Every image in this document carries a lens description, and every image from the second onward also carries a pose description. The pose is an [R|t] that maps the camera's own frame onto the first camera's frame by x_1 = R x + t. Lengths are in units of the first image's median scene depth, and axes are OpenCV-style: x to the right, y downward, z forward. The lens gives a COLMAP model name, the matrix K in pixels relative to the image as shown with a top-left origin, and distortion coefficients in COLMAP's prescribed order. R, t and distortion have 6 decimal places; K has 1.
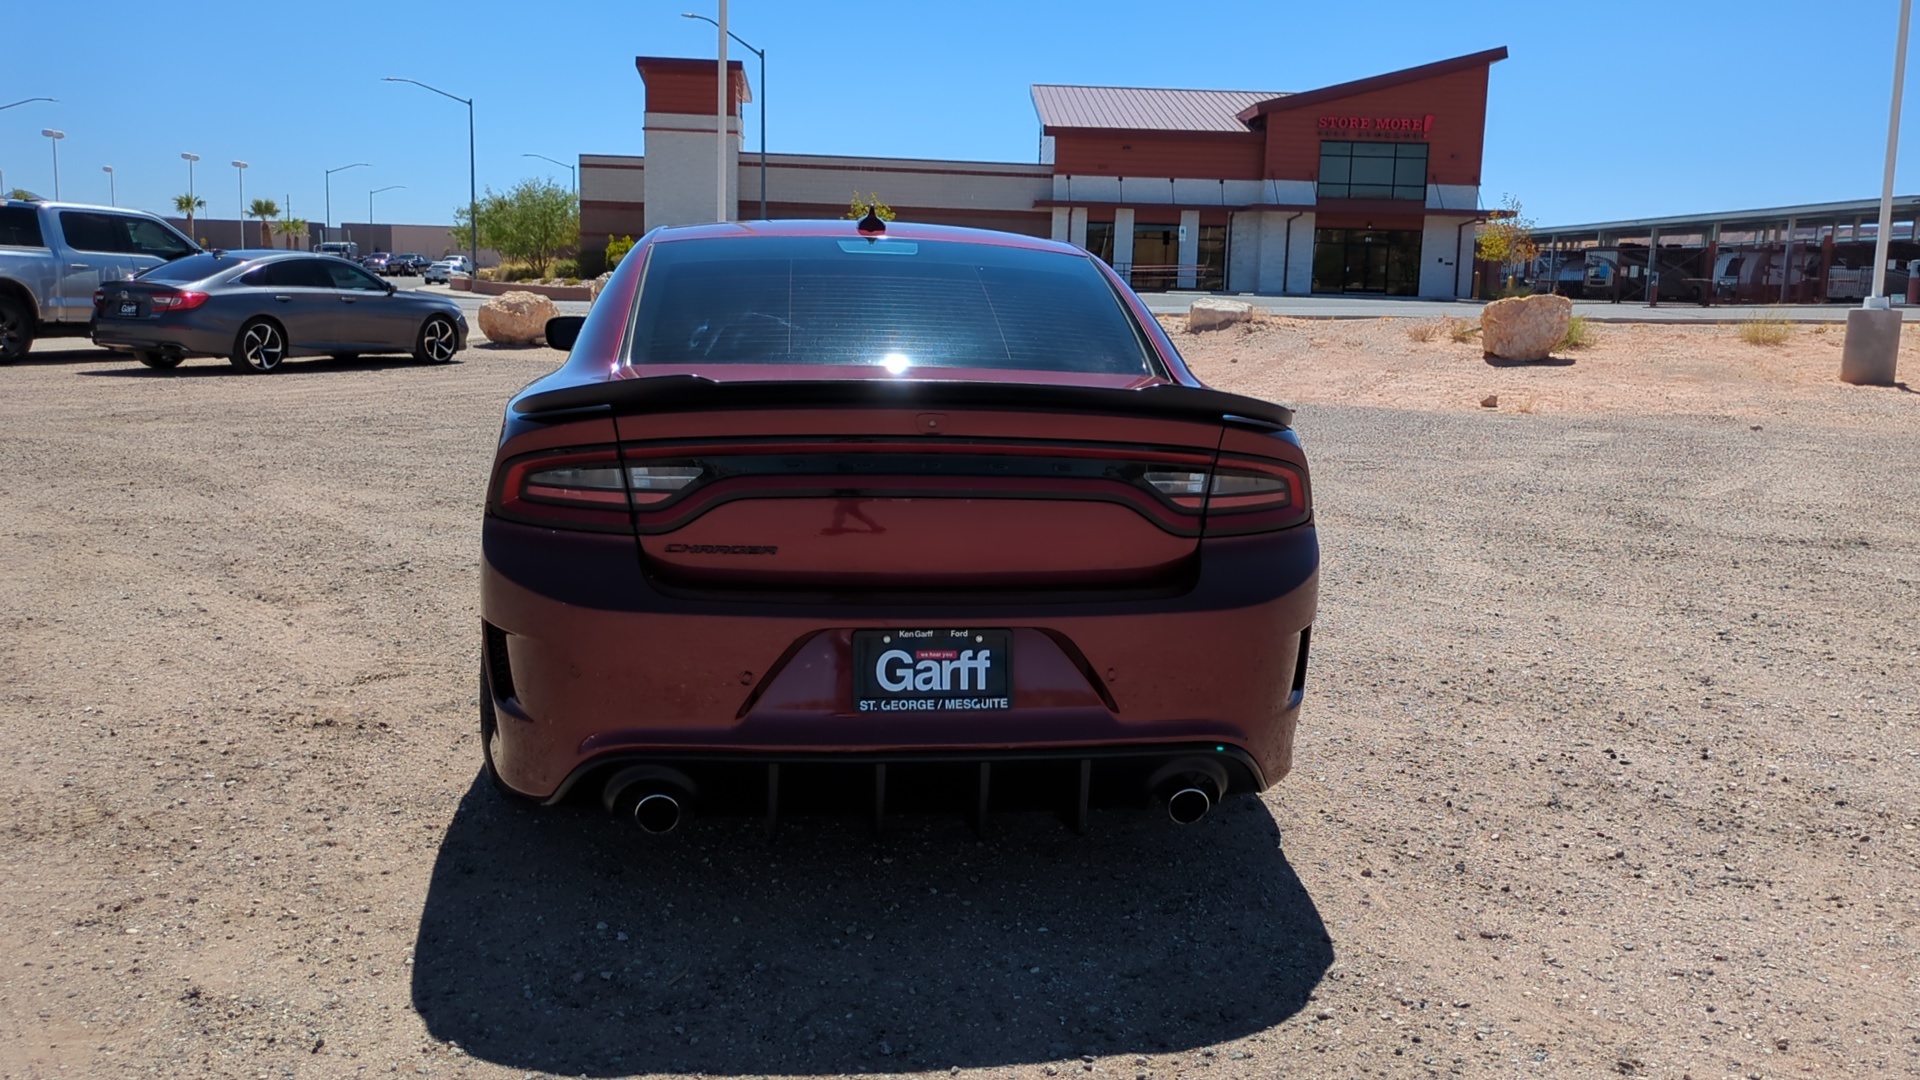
lens RADIAL K [[1655.4, 0, 980.2], [0, 1655.4, 537.8], [0, 0, 1]] dist [0.062166, -0.079546]
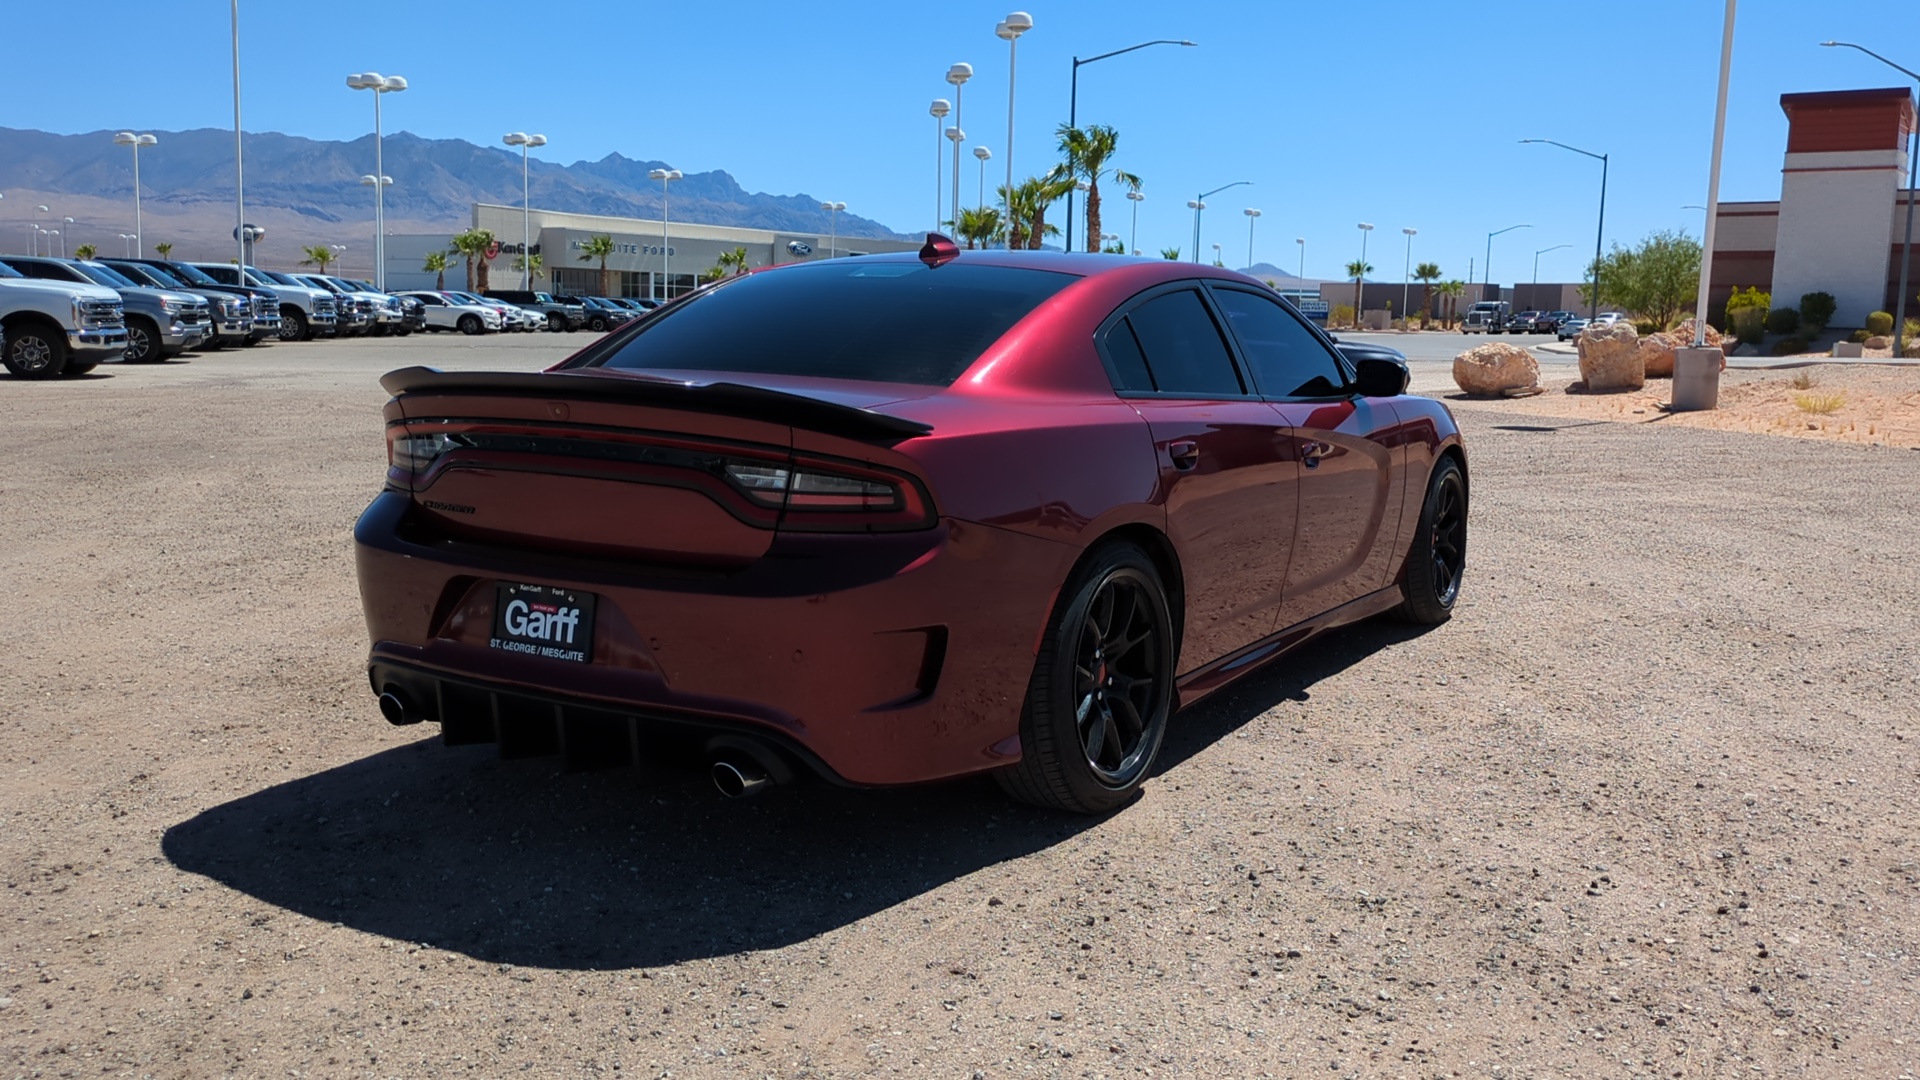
lens RADIAL K [[1655.4, 0, 980.2], [0, 1655.4, 537.8], [0, 0, 1]] dist [0.062166, -0.079546]
pose [[0.775811, 0.074459, -0.626556, 0.727952], [-0.096183, 0.995363, -0.000809, -0.005832], [0.623591, 0.060892, 0.779376, 0.210884]]
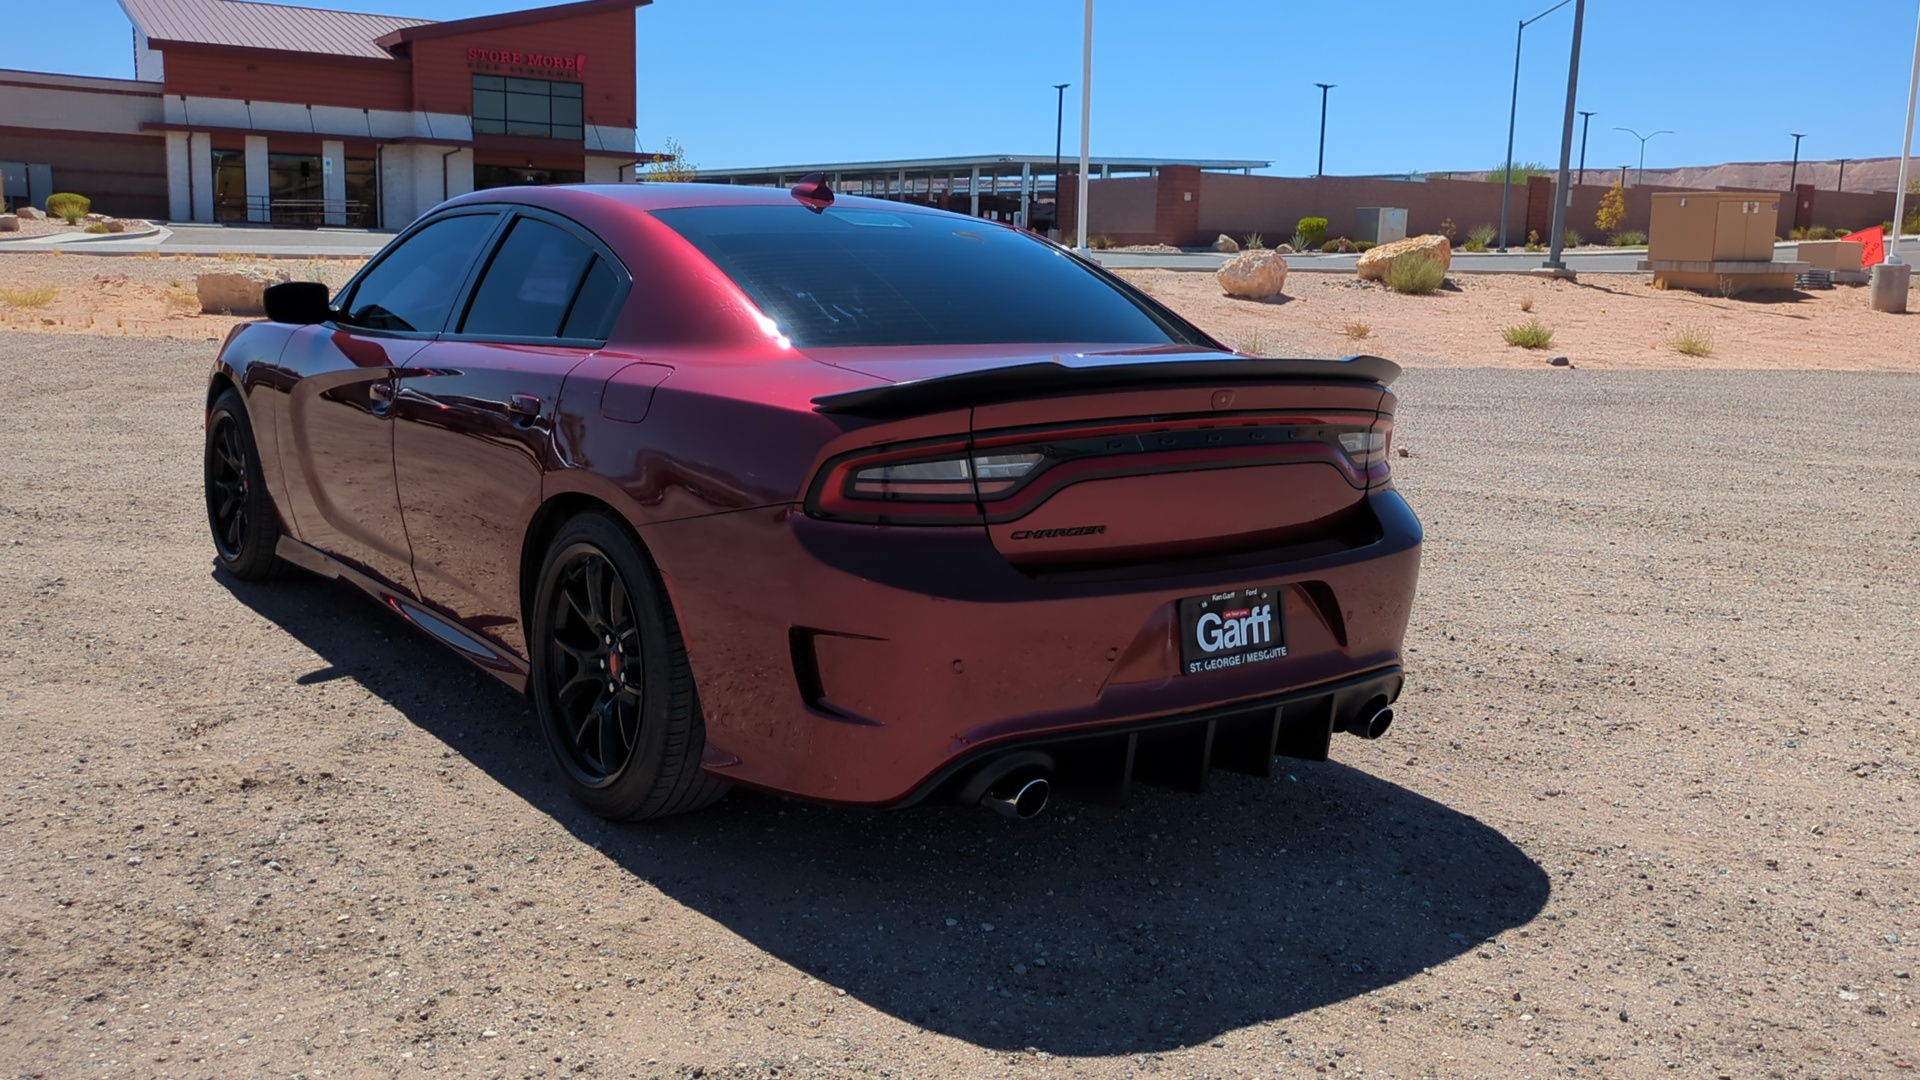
lens RADIAL K [[1655.4, 0, 980.2], [0, 1655.4, 537.8], [0, 0, 1]] dist [0.062166, -0.079546]
pose [[0.869947, -0.083063, 0.486099, -0.533588], [0.065491, 0.996441, 0.053063, -0.036158], [-0.488777, -0.014327, 0.872291, 0.107508]]
